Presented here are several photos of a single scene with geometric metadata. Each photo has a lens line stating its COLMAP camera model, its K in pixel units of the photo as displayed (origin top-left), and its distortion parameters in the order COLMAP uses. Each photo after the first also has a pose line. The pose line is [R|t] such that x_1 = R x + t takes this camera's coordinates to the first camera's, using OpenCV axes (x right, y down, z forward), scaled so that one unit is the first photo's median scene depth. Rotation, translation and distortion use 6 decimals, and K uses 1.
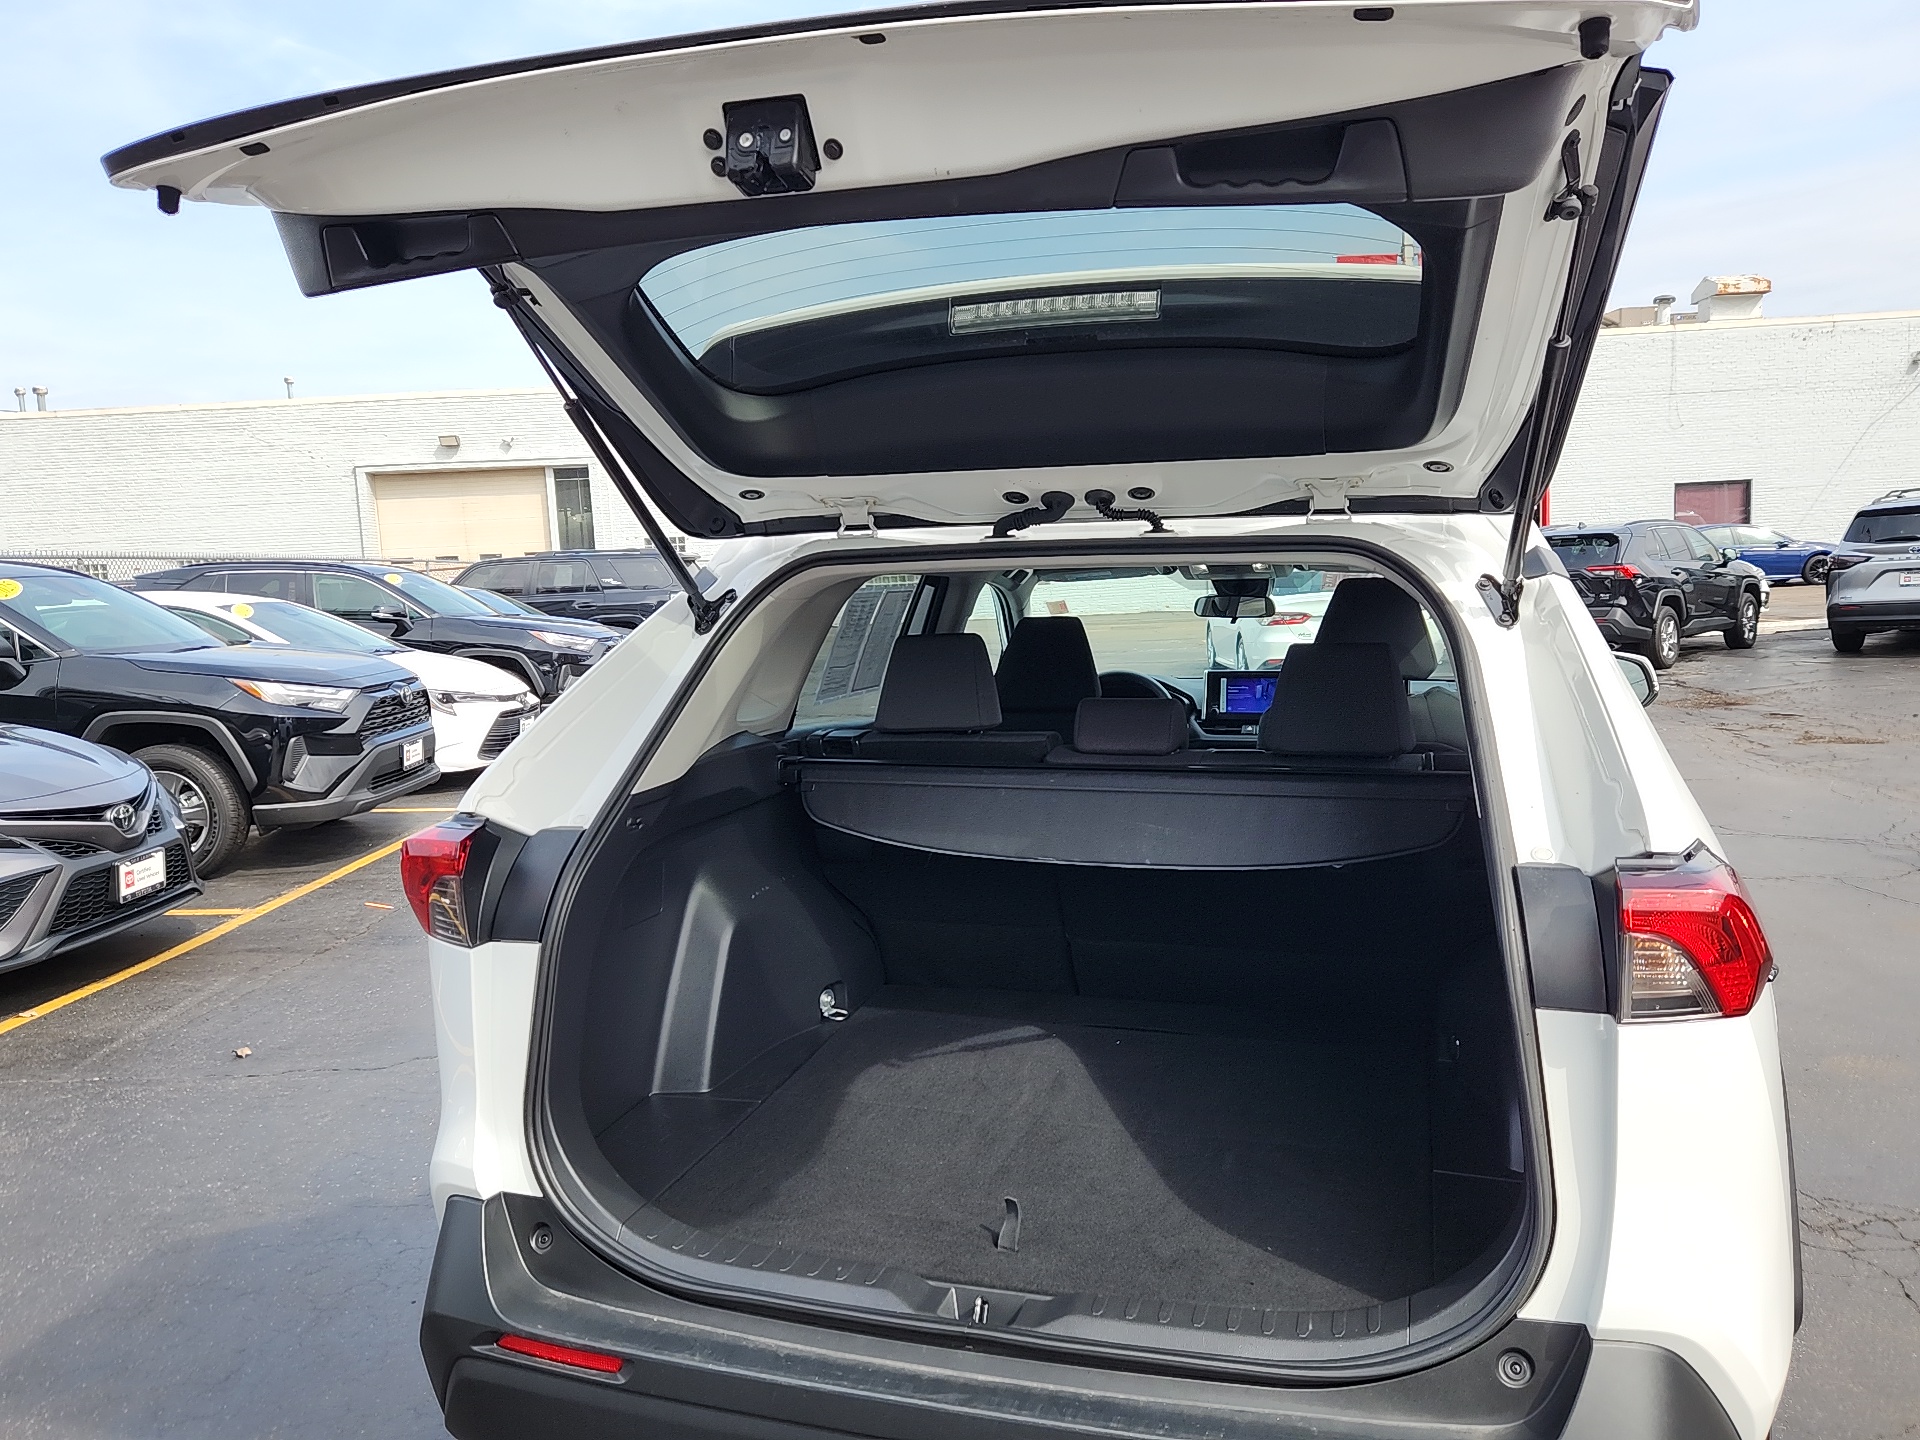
lens RADIAL K [[1478.0, 0, 962.4], [0, 1478.0, 742.1], [0, 0, 1]] dist [0.058447, -0.052483]
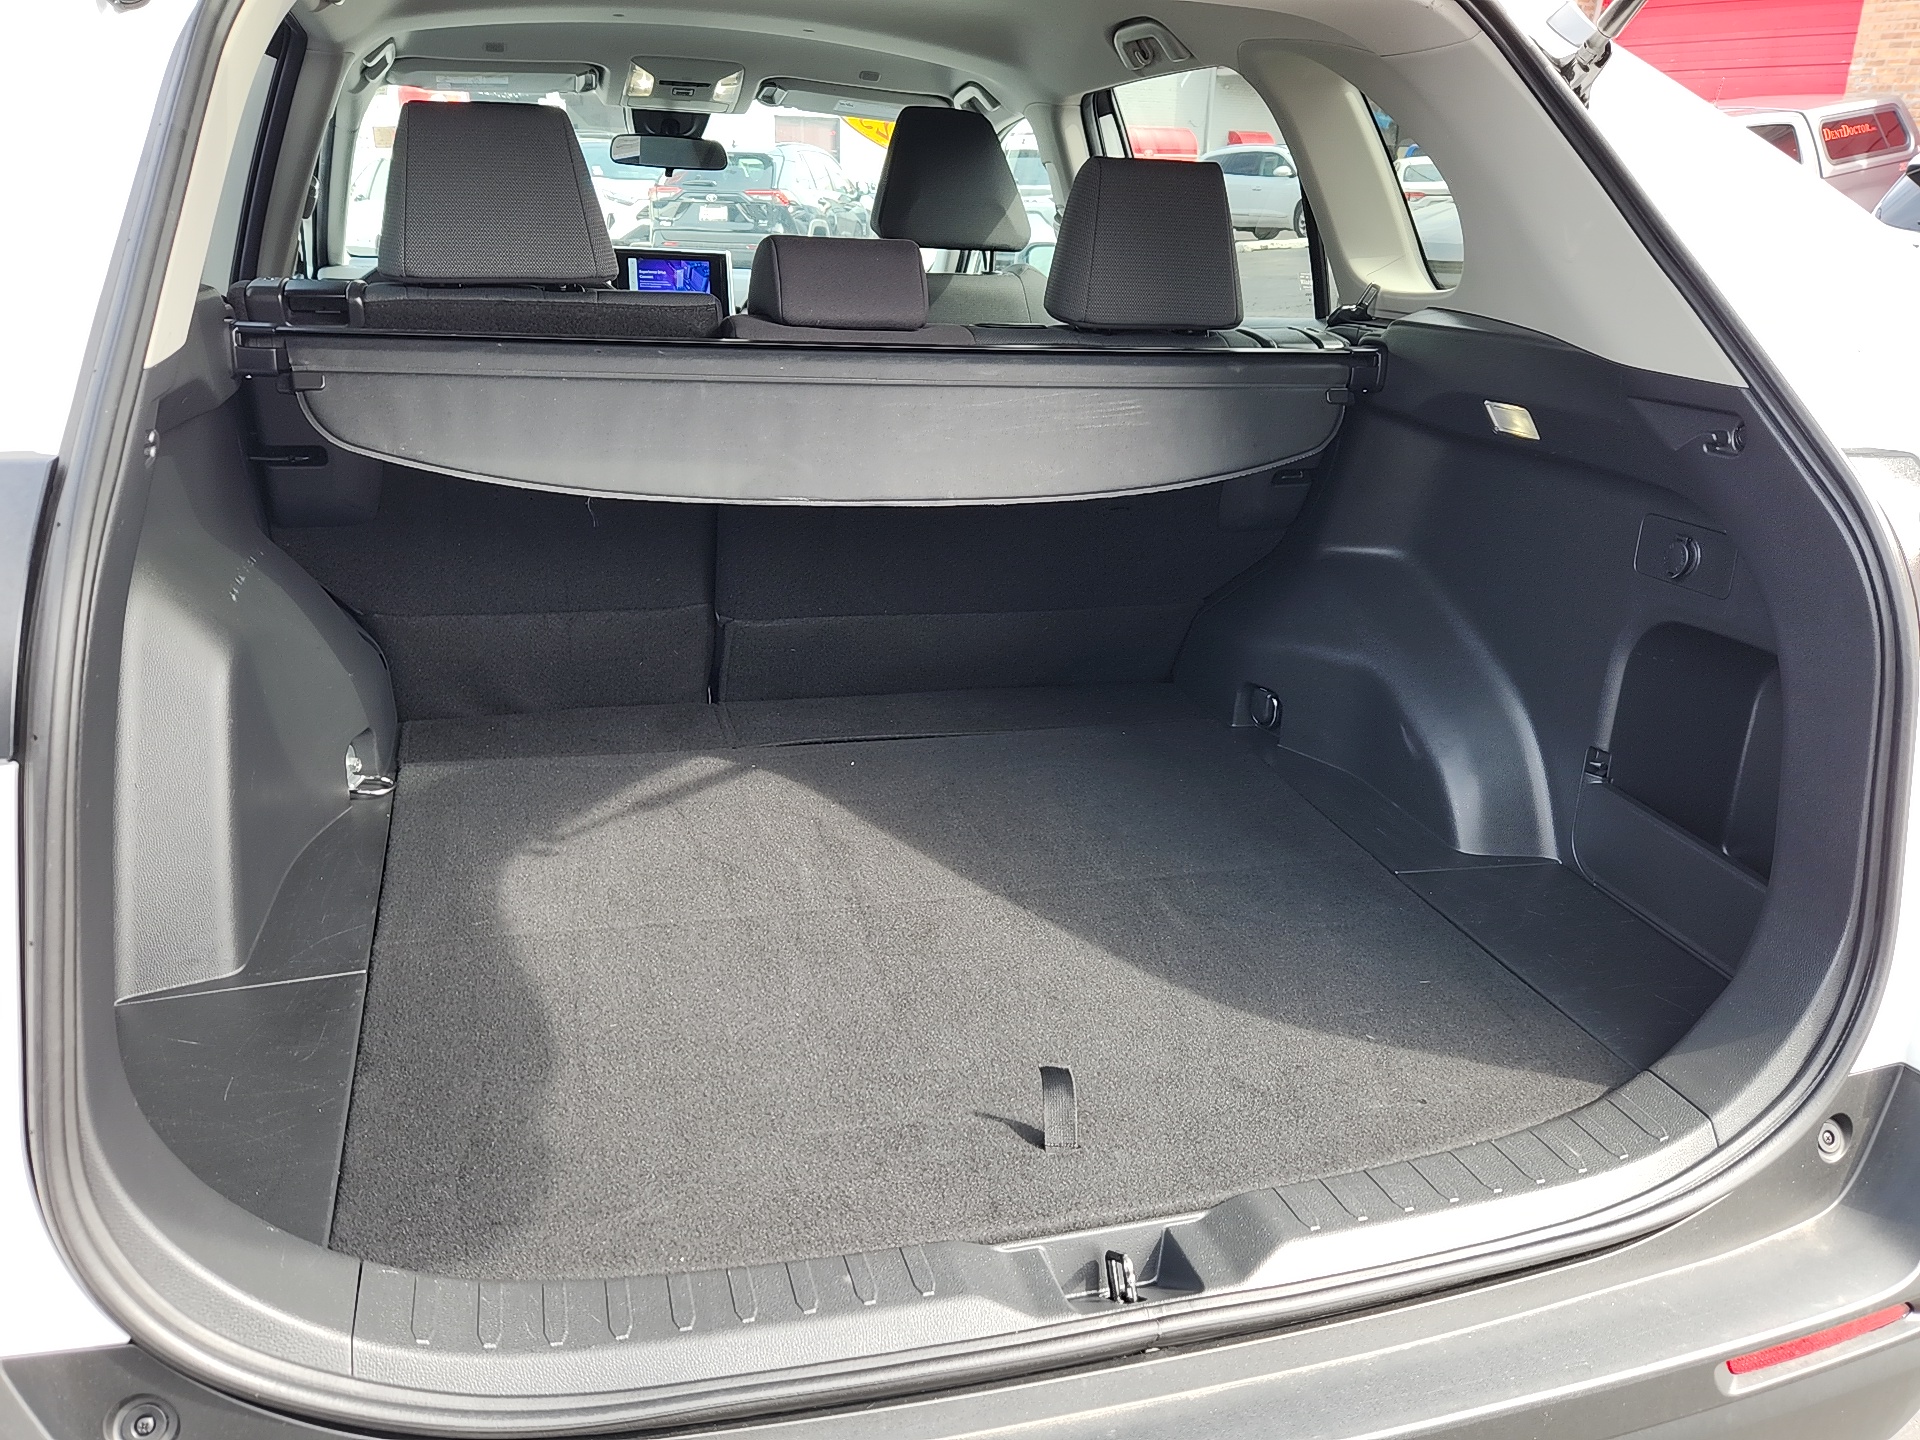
lens RADIAL K [[1478.0, 0, 955.4], [0, 1478.0, 711.5], [0, 0, 1]] dist [0.058447, -0.052483]
pose [[0.824021, -0.125598, 0.552463, -0.247854], [0.004644, 0.976583, 0.215091, 0.035401], [-0.566541, -0.174673, 0.805308, 0.462302]]
